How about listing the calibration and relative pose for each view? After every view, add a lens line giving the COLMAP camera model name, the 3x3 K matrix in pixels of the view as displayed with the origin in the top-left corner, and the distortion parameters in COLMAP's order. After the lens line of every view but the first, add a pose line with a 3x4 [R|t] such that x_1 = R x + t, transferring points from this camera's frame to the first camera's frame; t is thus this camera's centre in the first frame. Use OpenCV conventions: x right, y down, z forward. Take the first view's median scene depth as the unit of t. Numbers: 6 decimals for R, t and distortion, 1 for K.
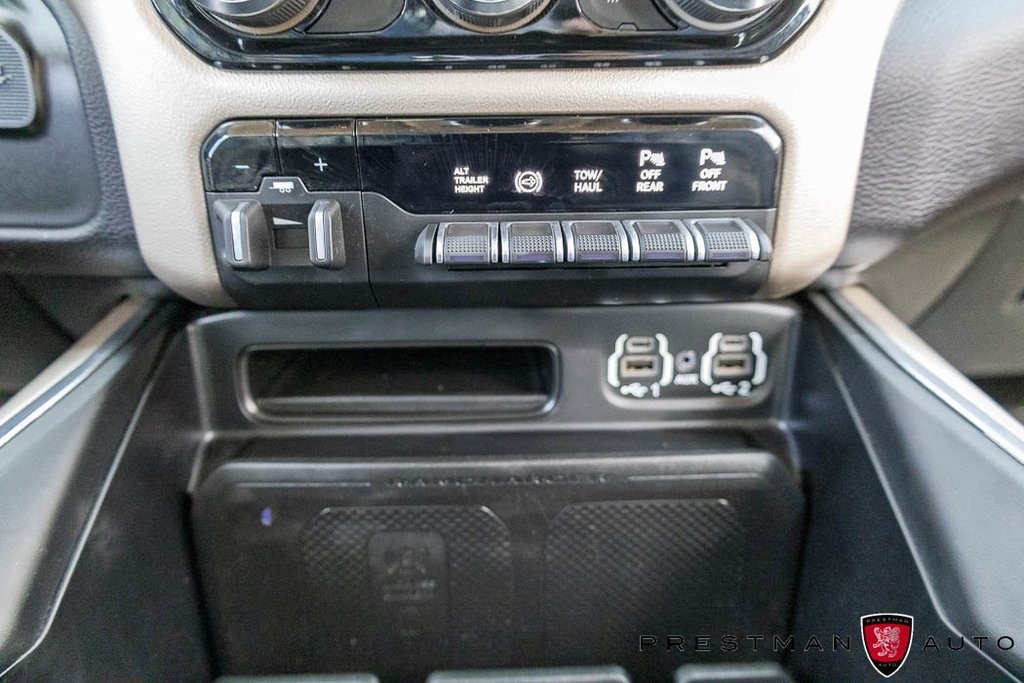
lens RADIAL K [[666.3, 0, 526.9], [0, 666.3, 348.3], [0, 0, 1]] dist [0.018646, -0.001413]
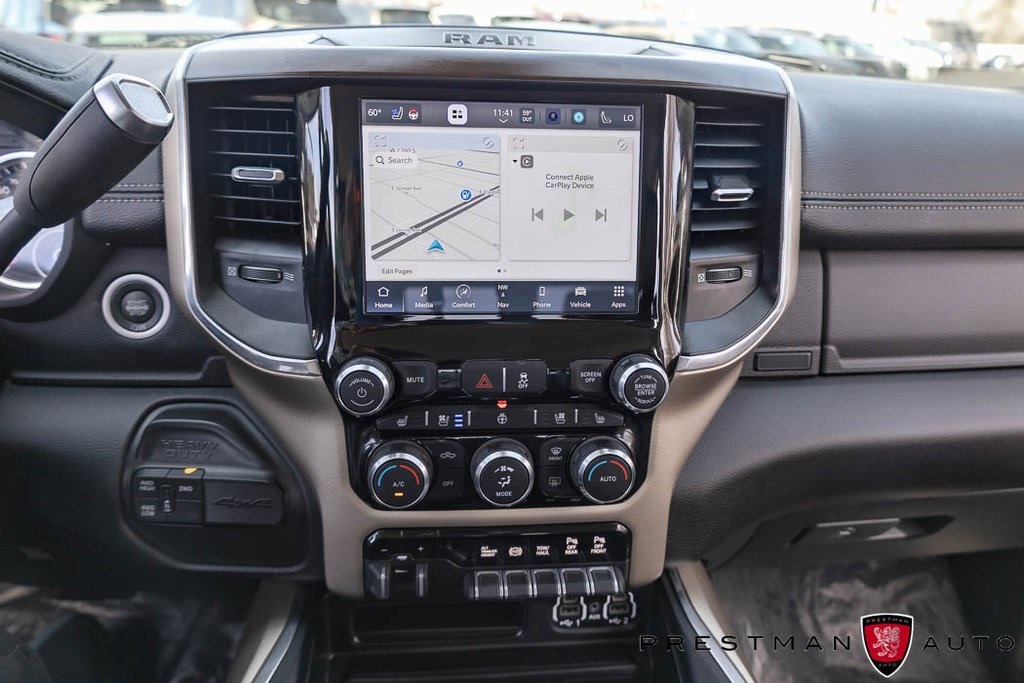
lens RADIAL K [[666.3, 0, 512.3], [0, 666.3, 337.9], [0, 0, 1]] dist [0.018646, -0.001413]
pose [[0.997820, 0.006594, 0.065667, -0.153000], [0.000441, 0.994307, -0.106551, -0.701150], [-0.065995, 0.106348, 0.992136, -1.206156]]
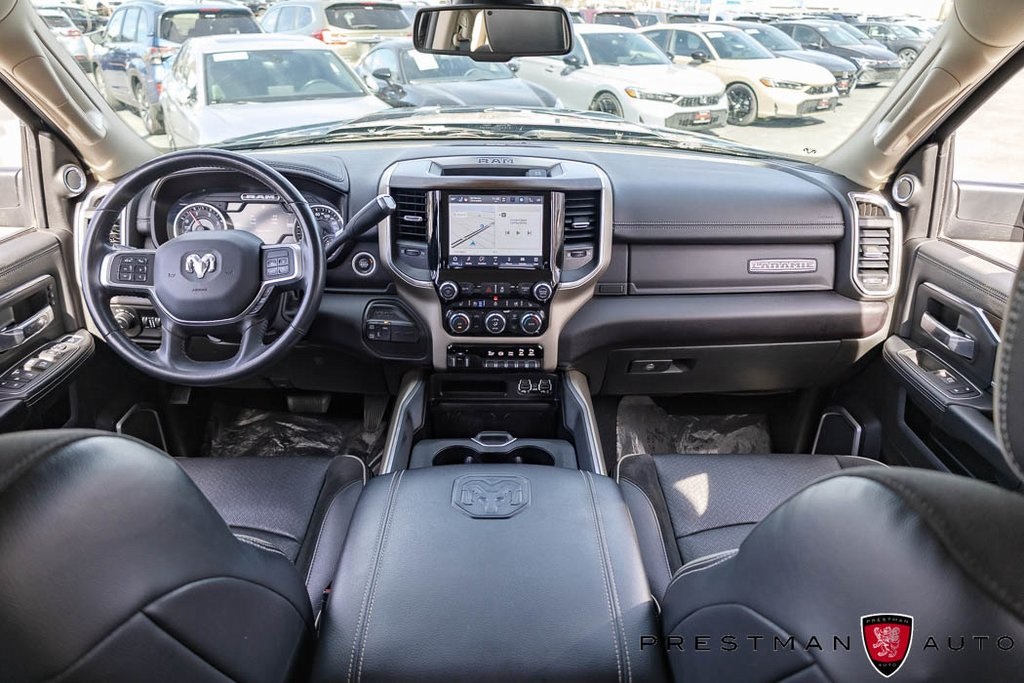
lens RADIAL K [[666.3, 0, 521.1], [0, 666.3, 342.5], [0, 0, 1]] dist [0.018646, -0.001413]
pose [[0.999799, 0.019341, 0.005229, 0.149186], [-0.018940, 0.997491, -0.068218, 0.054142], [-0.006535, 0.068105, 0.997657, -4.933691]]
